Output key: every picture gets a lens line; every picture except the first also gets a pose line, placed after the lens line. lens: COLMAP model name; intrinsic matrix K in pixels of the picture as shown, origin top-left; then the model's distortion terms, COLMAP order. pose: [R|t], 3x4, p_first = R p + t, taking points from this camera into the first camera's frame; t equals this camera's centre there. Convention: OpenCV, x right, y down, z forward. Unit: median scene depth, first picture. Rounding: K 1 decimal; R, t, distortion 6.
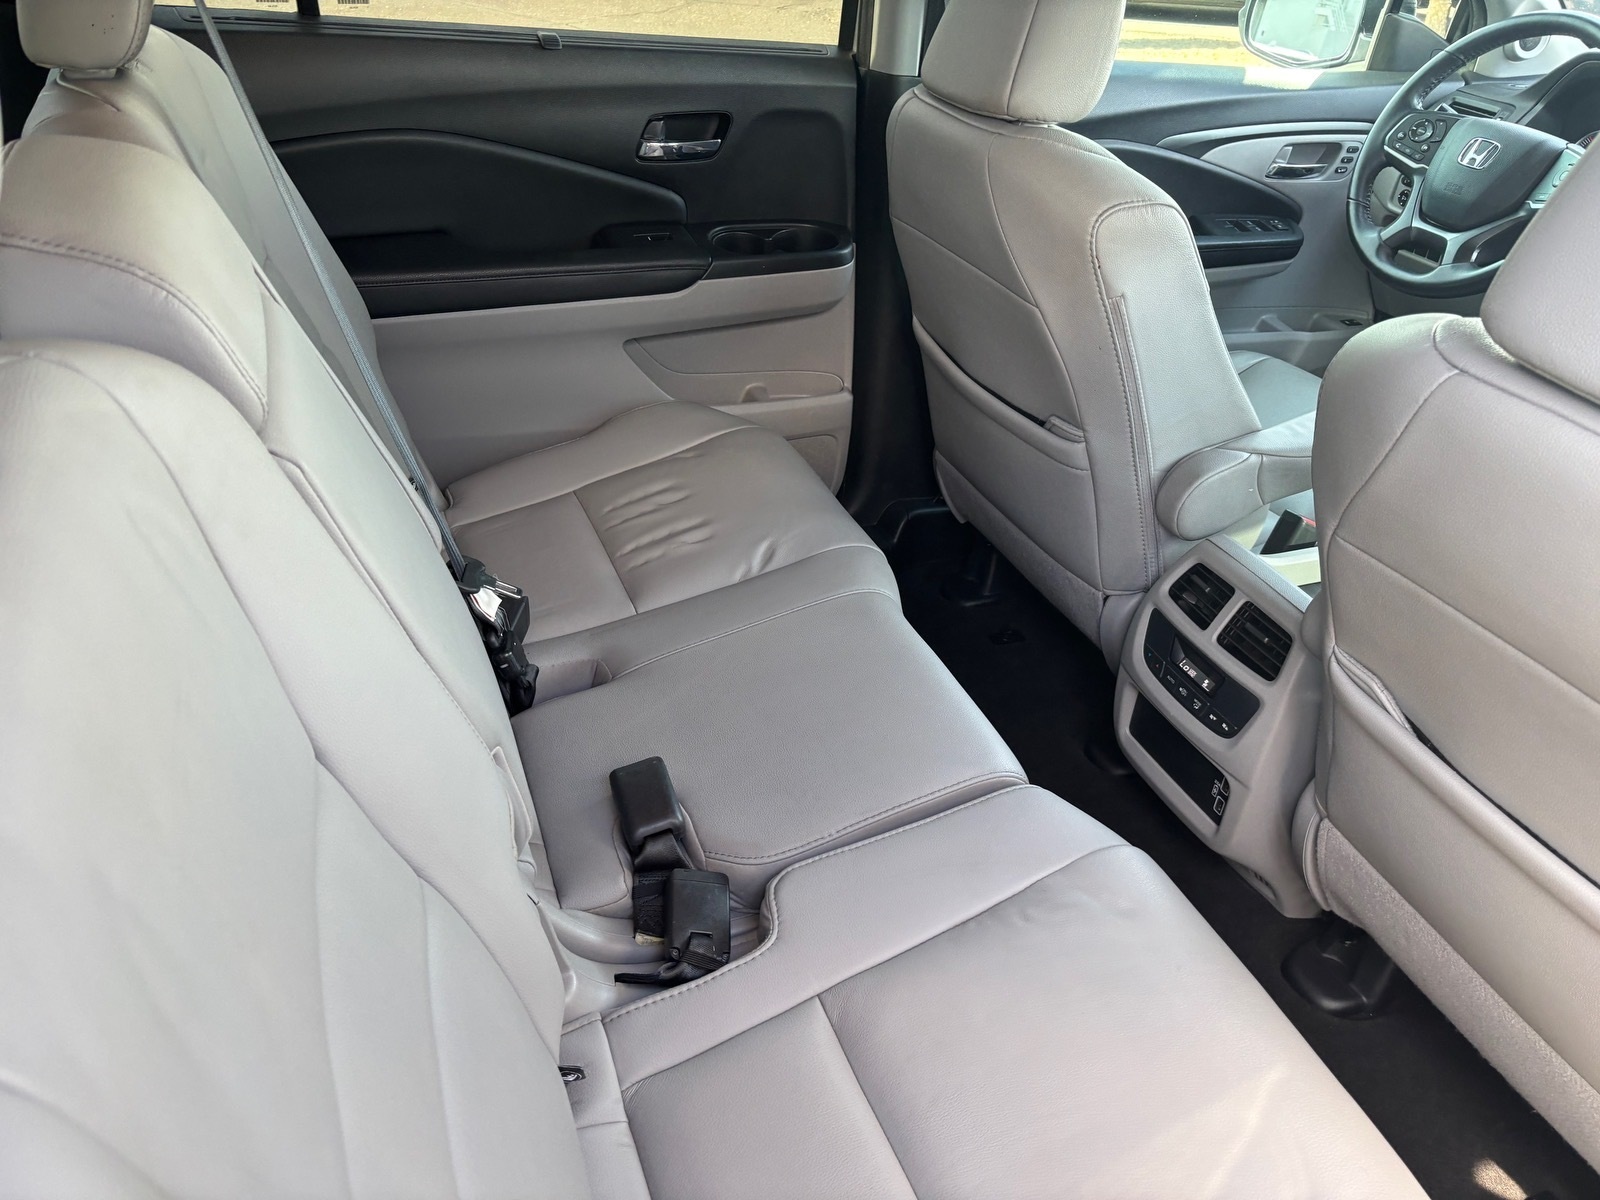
lens RADIAL K [[1272.6, 0, 796.3], [0, 1272.6, 596.4], [0, 0, 1]] dist [0.012388, -0.002247]
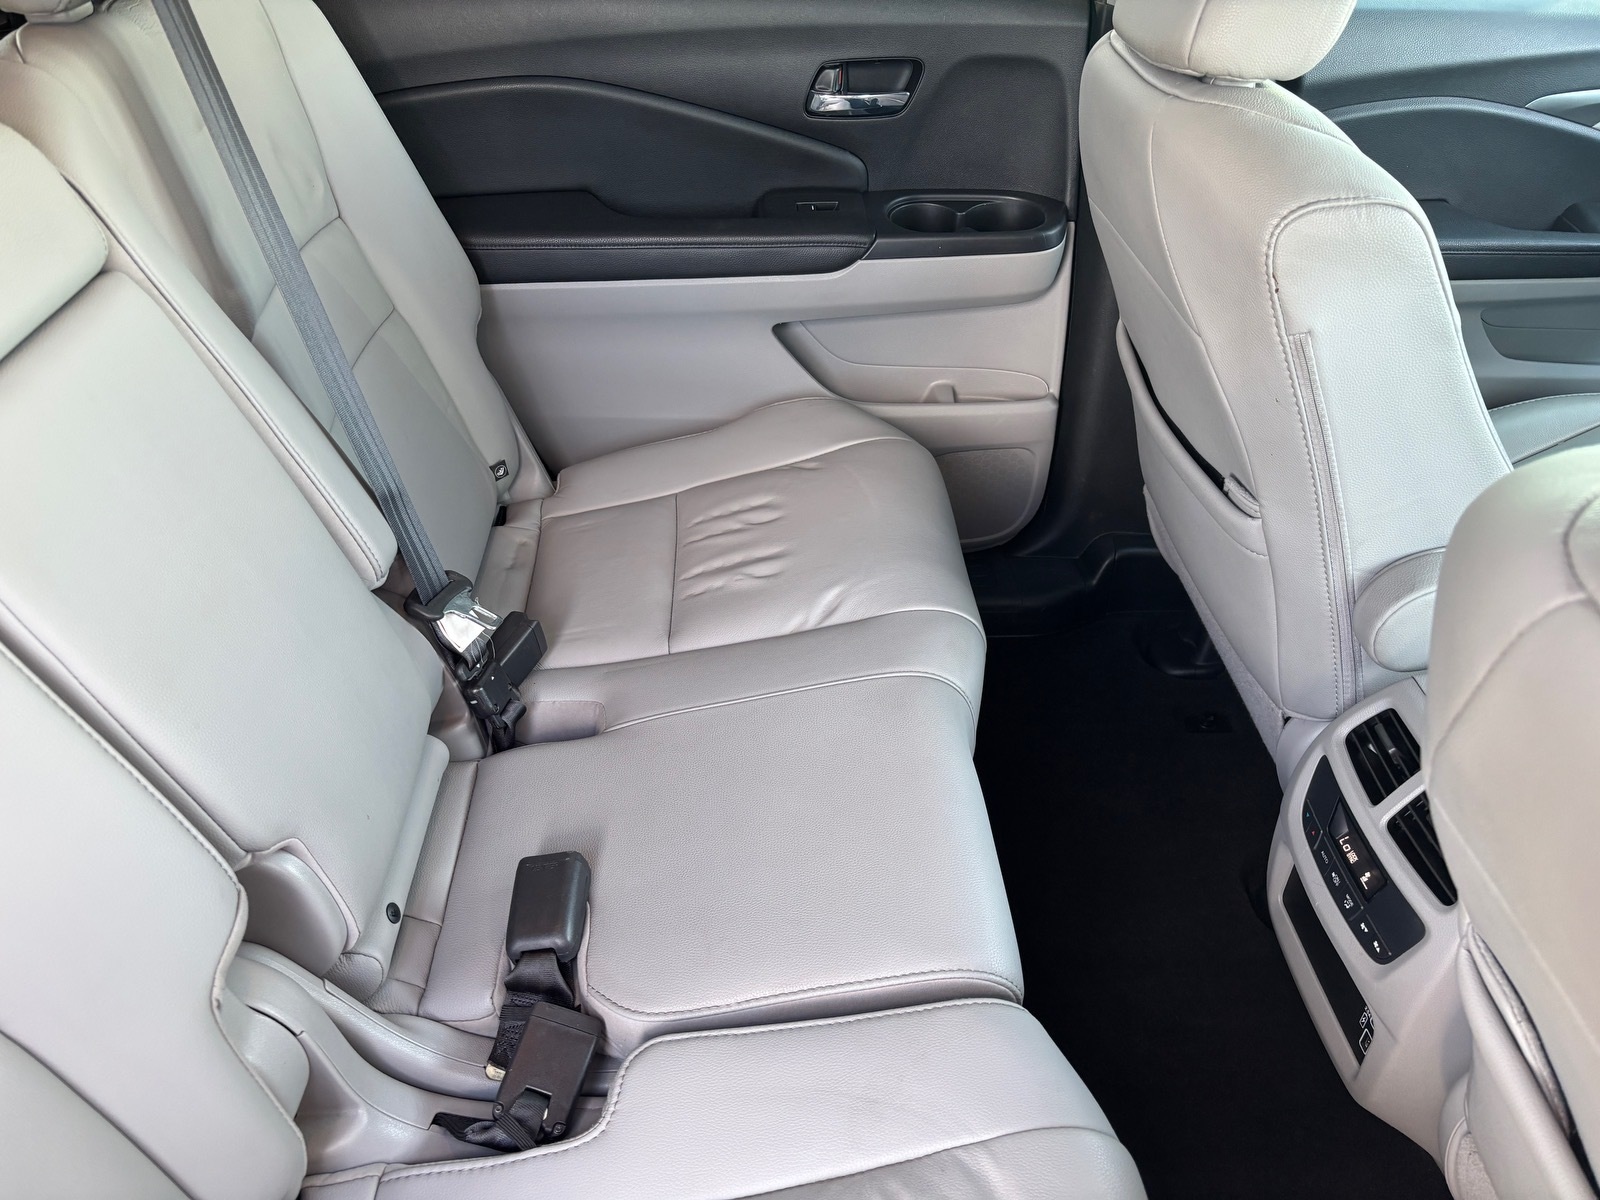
lens RADIAL K [[1235.4, 0, 800.0], [0, 1235.4, 600.0], [0, 0, 1]] dist [0.009232, -0.002472]
pose [[0.937400, 0.147412, -0.315517, 0.206604], [-0.128901, 0.988516, 0.078877, -0.095414], [0.323521, -0.033269, 0.945636, 0.224478]]
